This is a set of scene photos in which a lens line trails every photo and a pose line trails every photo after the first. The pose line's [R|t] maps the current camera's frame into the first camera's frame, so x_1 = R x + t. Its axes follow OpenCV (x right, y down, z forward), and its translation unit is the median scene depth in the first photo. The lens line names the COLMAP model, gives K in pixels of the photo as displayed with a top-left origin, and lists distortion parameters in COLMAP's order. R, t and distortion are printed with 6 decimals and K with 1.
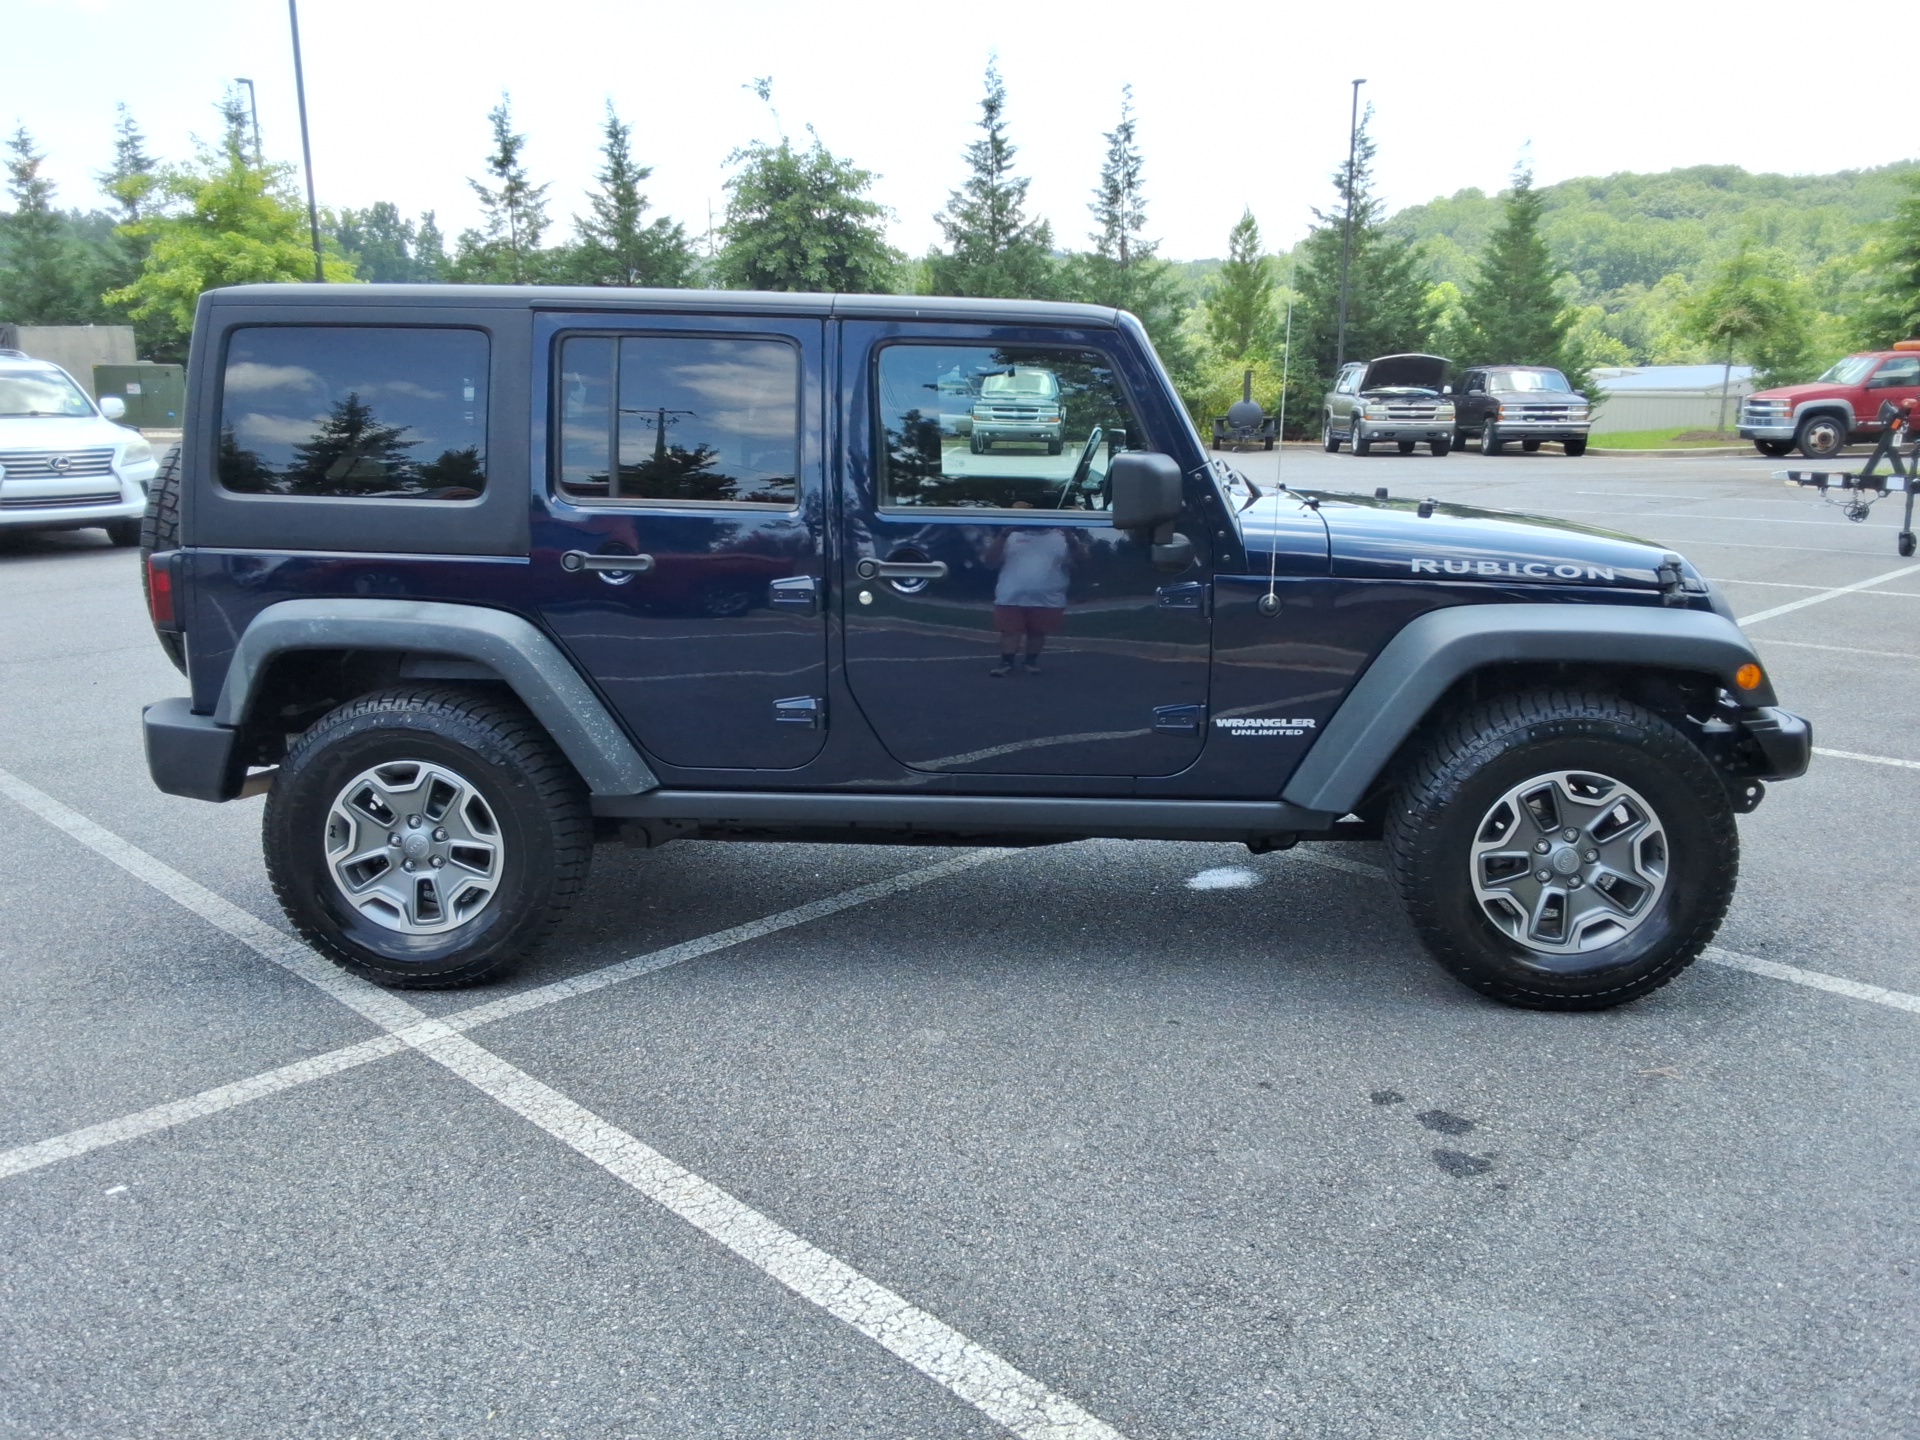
lens RADIAL K [[1553.4, 0, 960.0], [0, 1553.4, 720.0], [0, 0, 1]] dist [0.108283, -0.193136]
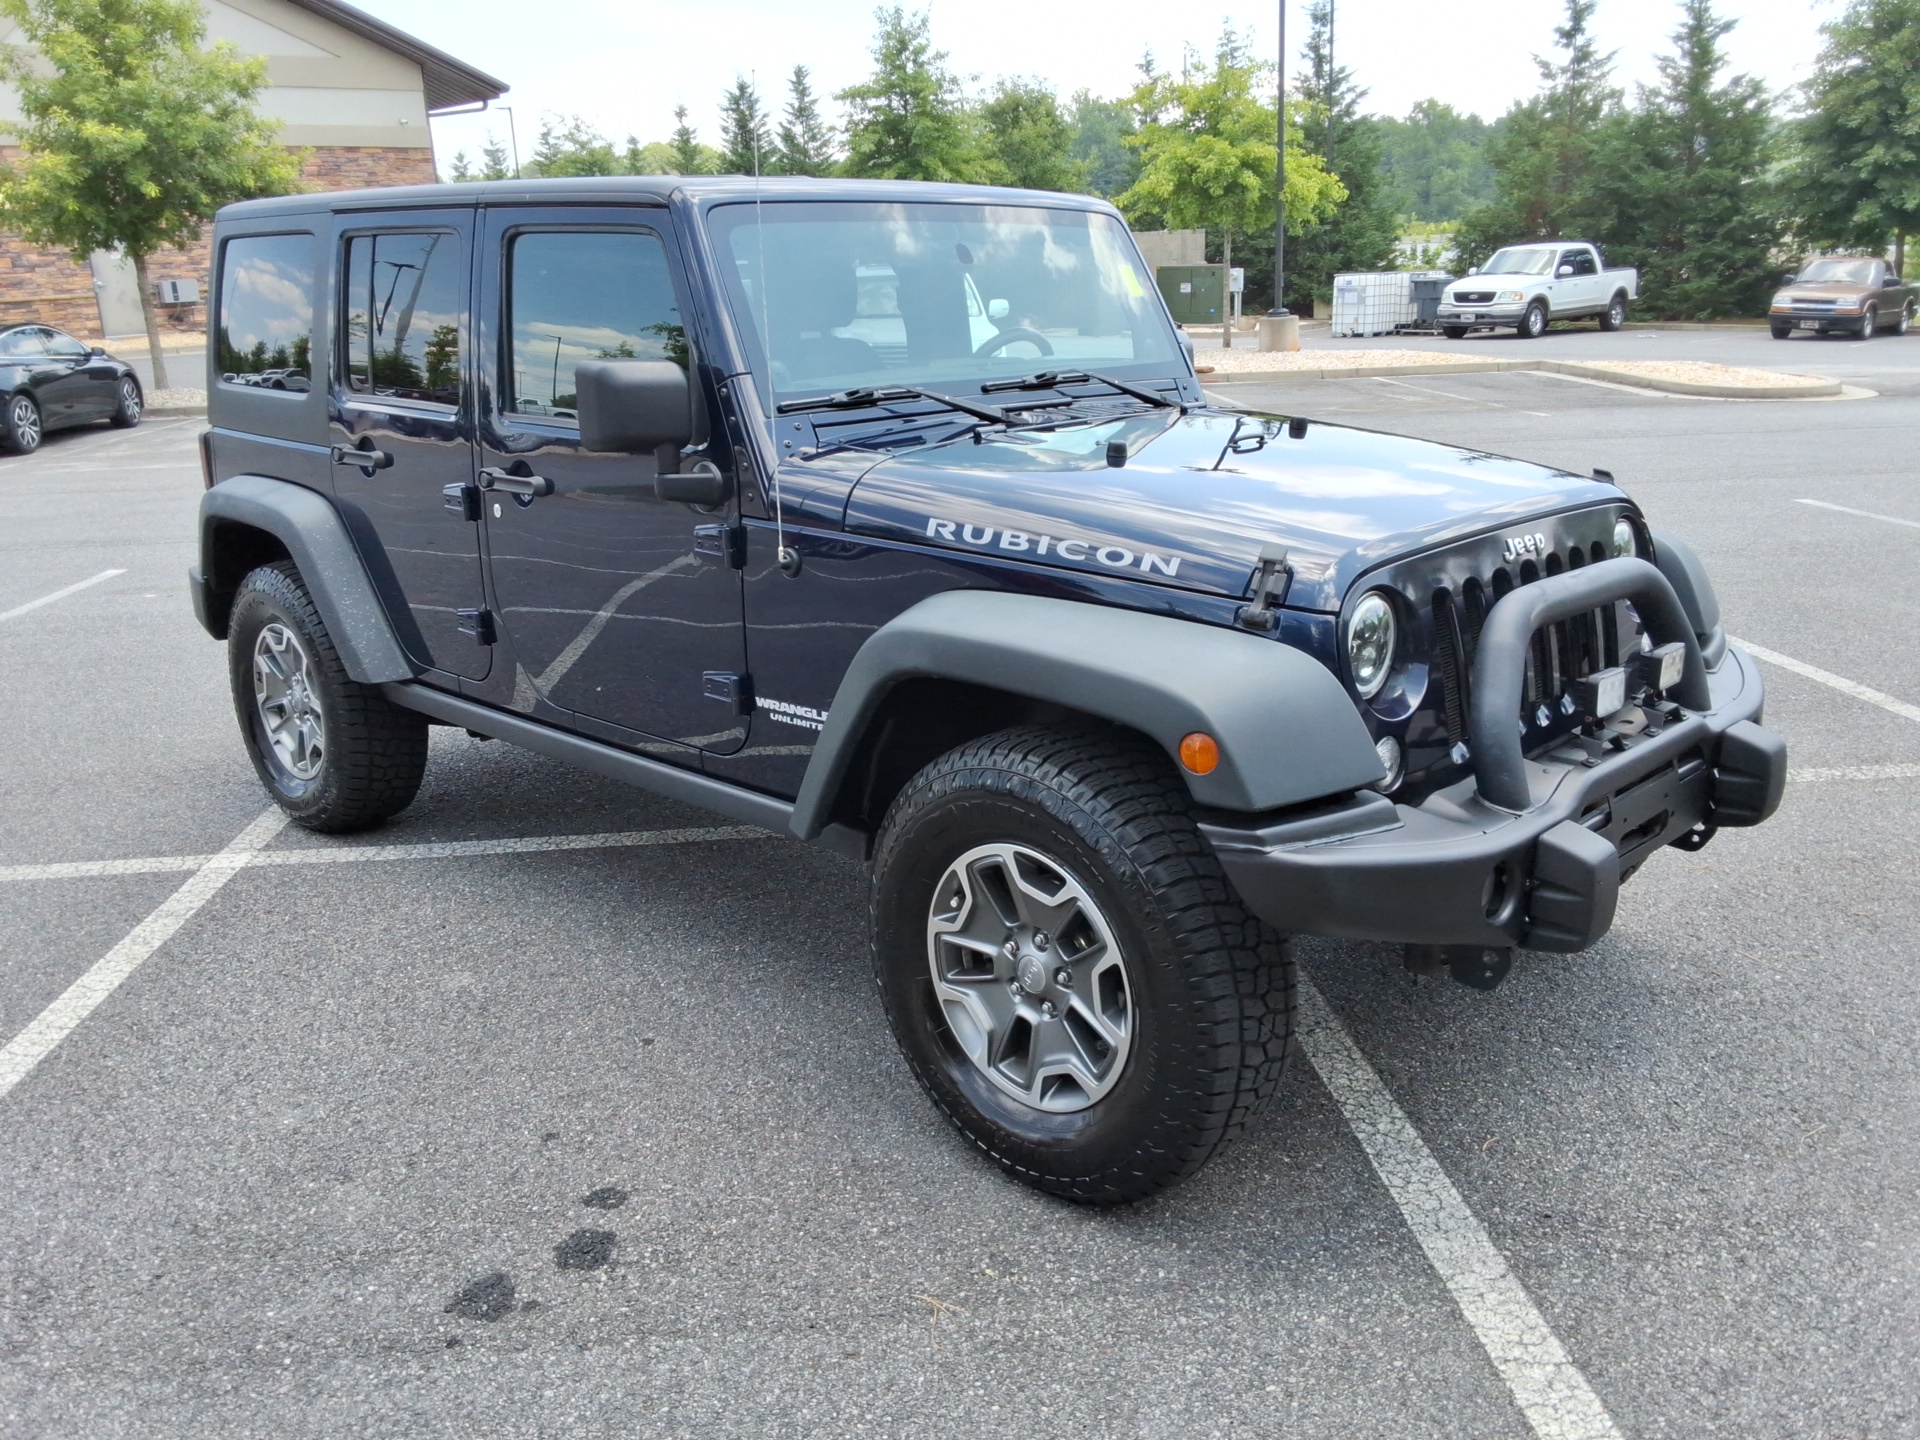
lens RADIAL K [[1544.3, 0, 960.0], [0, 1544.3, 720.0], [0, 0, 1]] dist [0.038164, -0.072073]
pose [[0.753597, 0.161391, -0.637216, 0.093555], [-0.116145, 0.986831, 0.112582, -0.011272], [0.646994, -0.010832, 0.762418, 0.055894]]
